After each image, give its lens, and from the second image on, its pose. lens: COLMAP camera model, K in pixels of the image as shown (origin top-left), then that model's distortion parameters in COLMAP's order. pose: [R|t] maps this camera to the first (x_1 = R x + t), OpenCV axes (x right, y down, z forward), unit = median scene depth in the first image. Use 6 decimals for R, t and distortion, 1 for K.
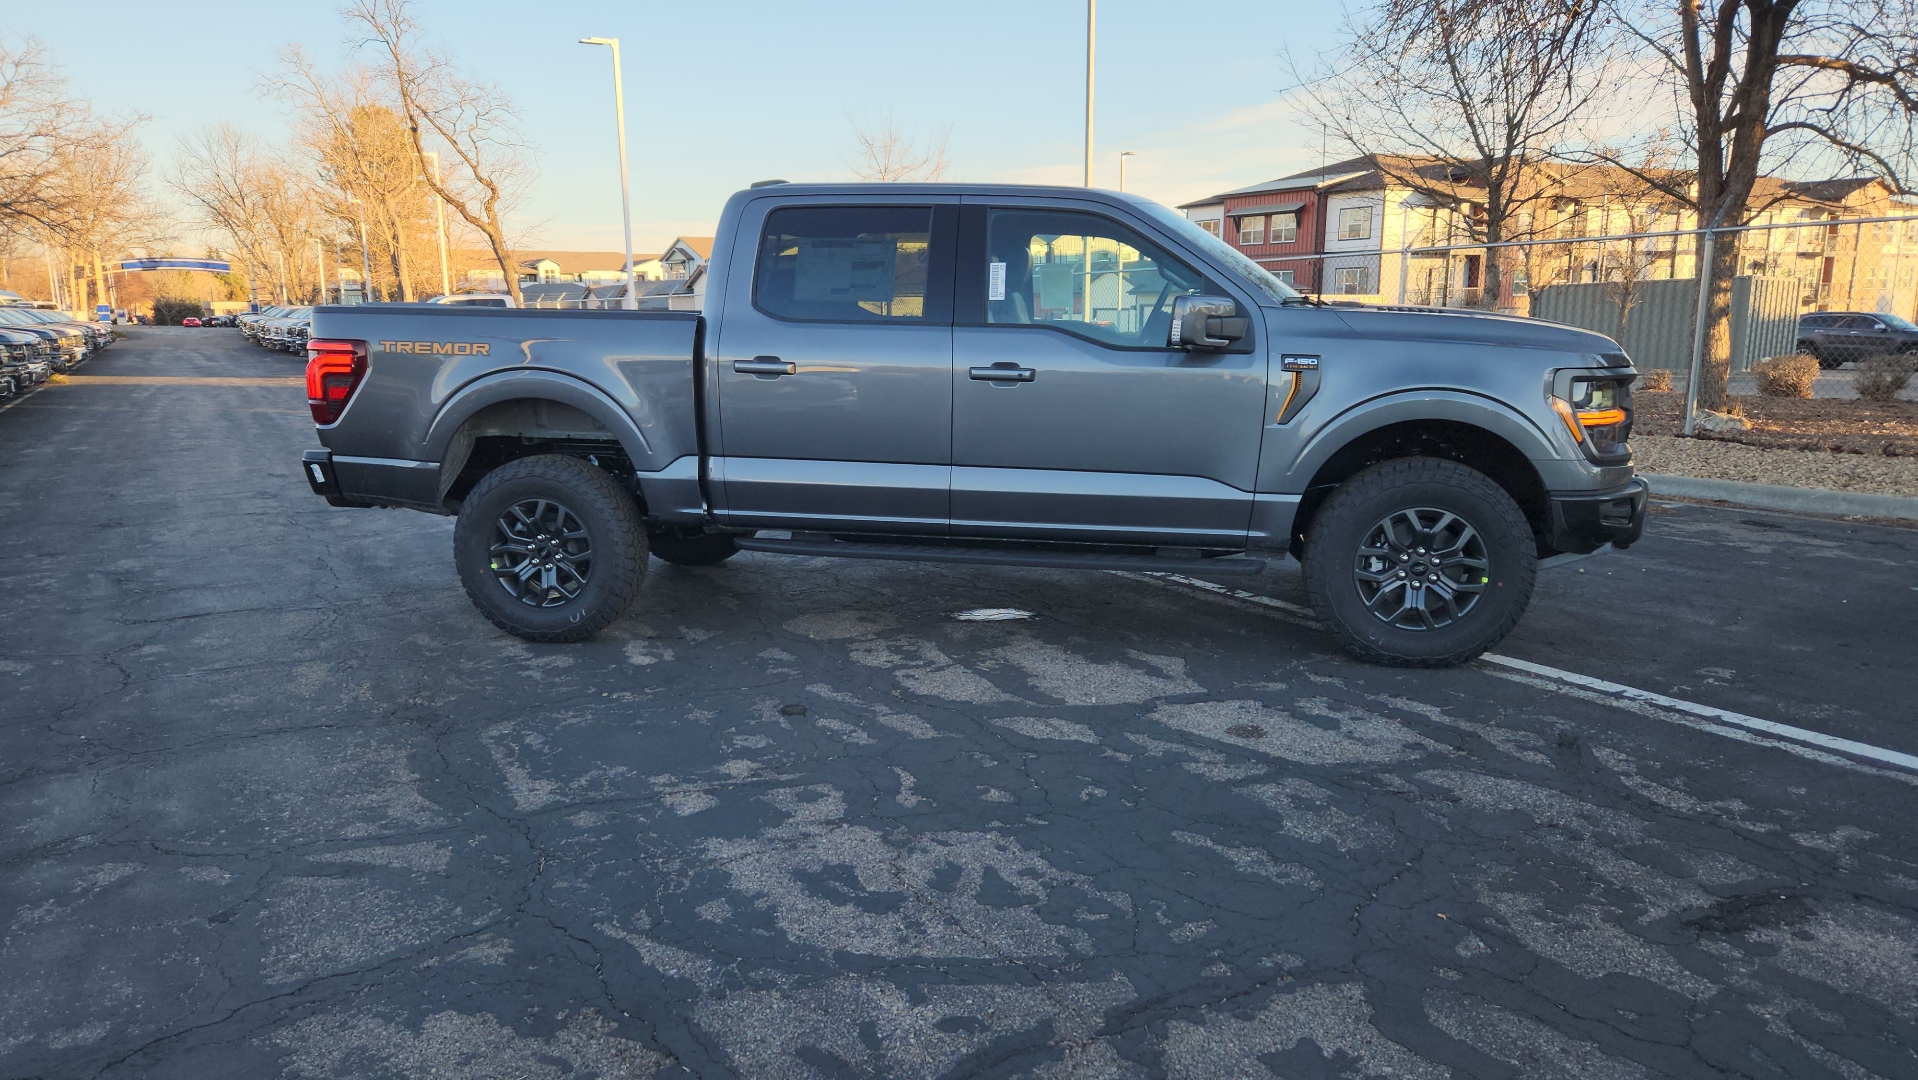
lens RADIAL K [[1285.5, 0, 924.3], [0, 1285.5, 538.6], [0, 0, 1]] dist [0.080202, -0.067713]
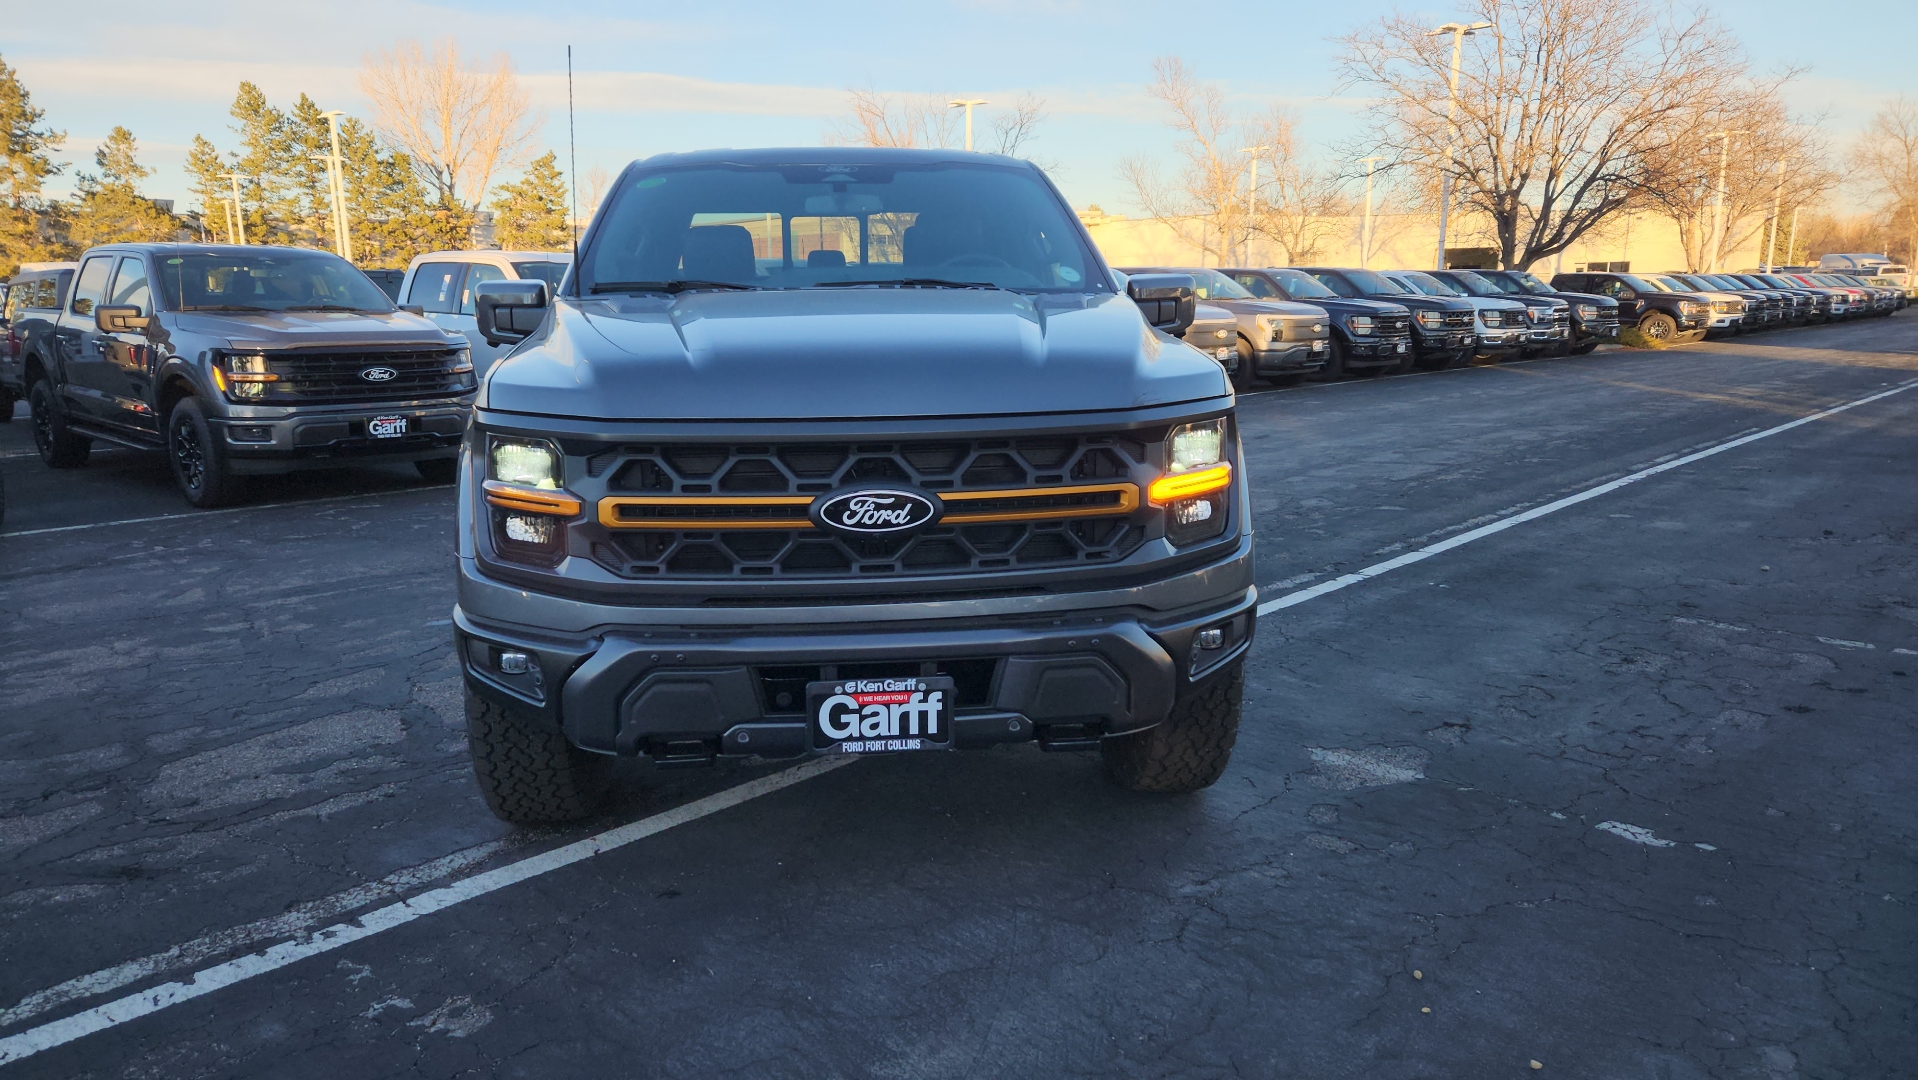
lens RADIAL K [[1275.2, 0, 914.2], [0, 1275.2, 536.7], [0, 0, 1]] dist [0.075915, -0.062313]
pose [[0.278682, 0.186238, -0.942153, 1.079309], [-0.160241, 0.976282, 0.145587, -0.182991], [0.946921, 0.110399, 0.301915, 0.976567]]
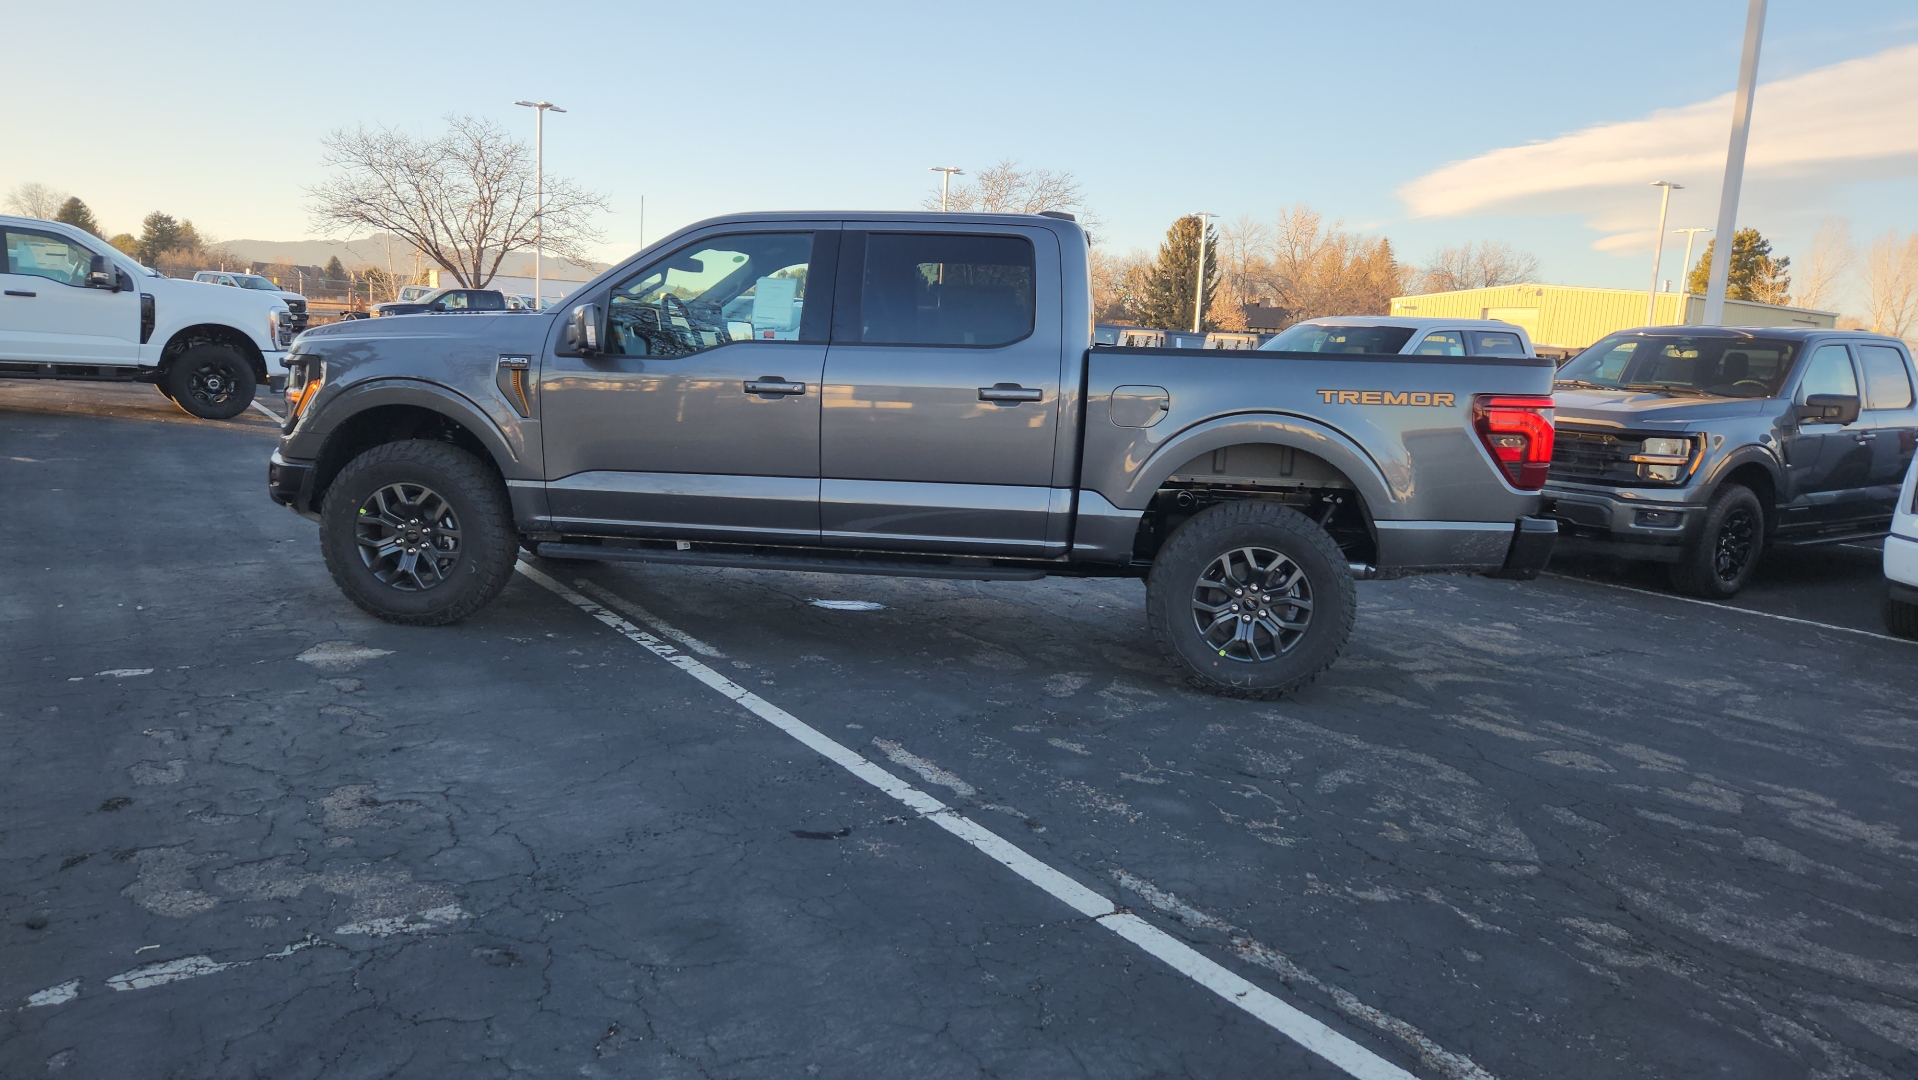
lens RADIAL K [[1287.2, 0, 940.2], [0, 1287.2, 523.5], [0, 0, 1]] dist [0.081530, -0.067561]
pose [[-0.996436, -0.034161, -0.077132, 0.075292], [-0.056445, 0.949497, 0.308657, -0.428214], [0.062692, 0.311910, -0.948041, 2.448165]]
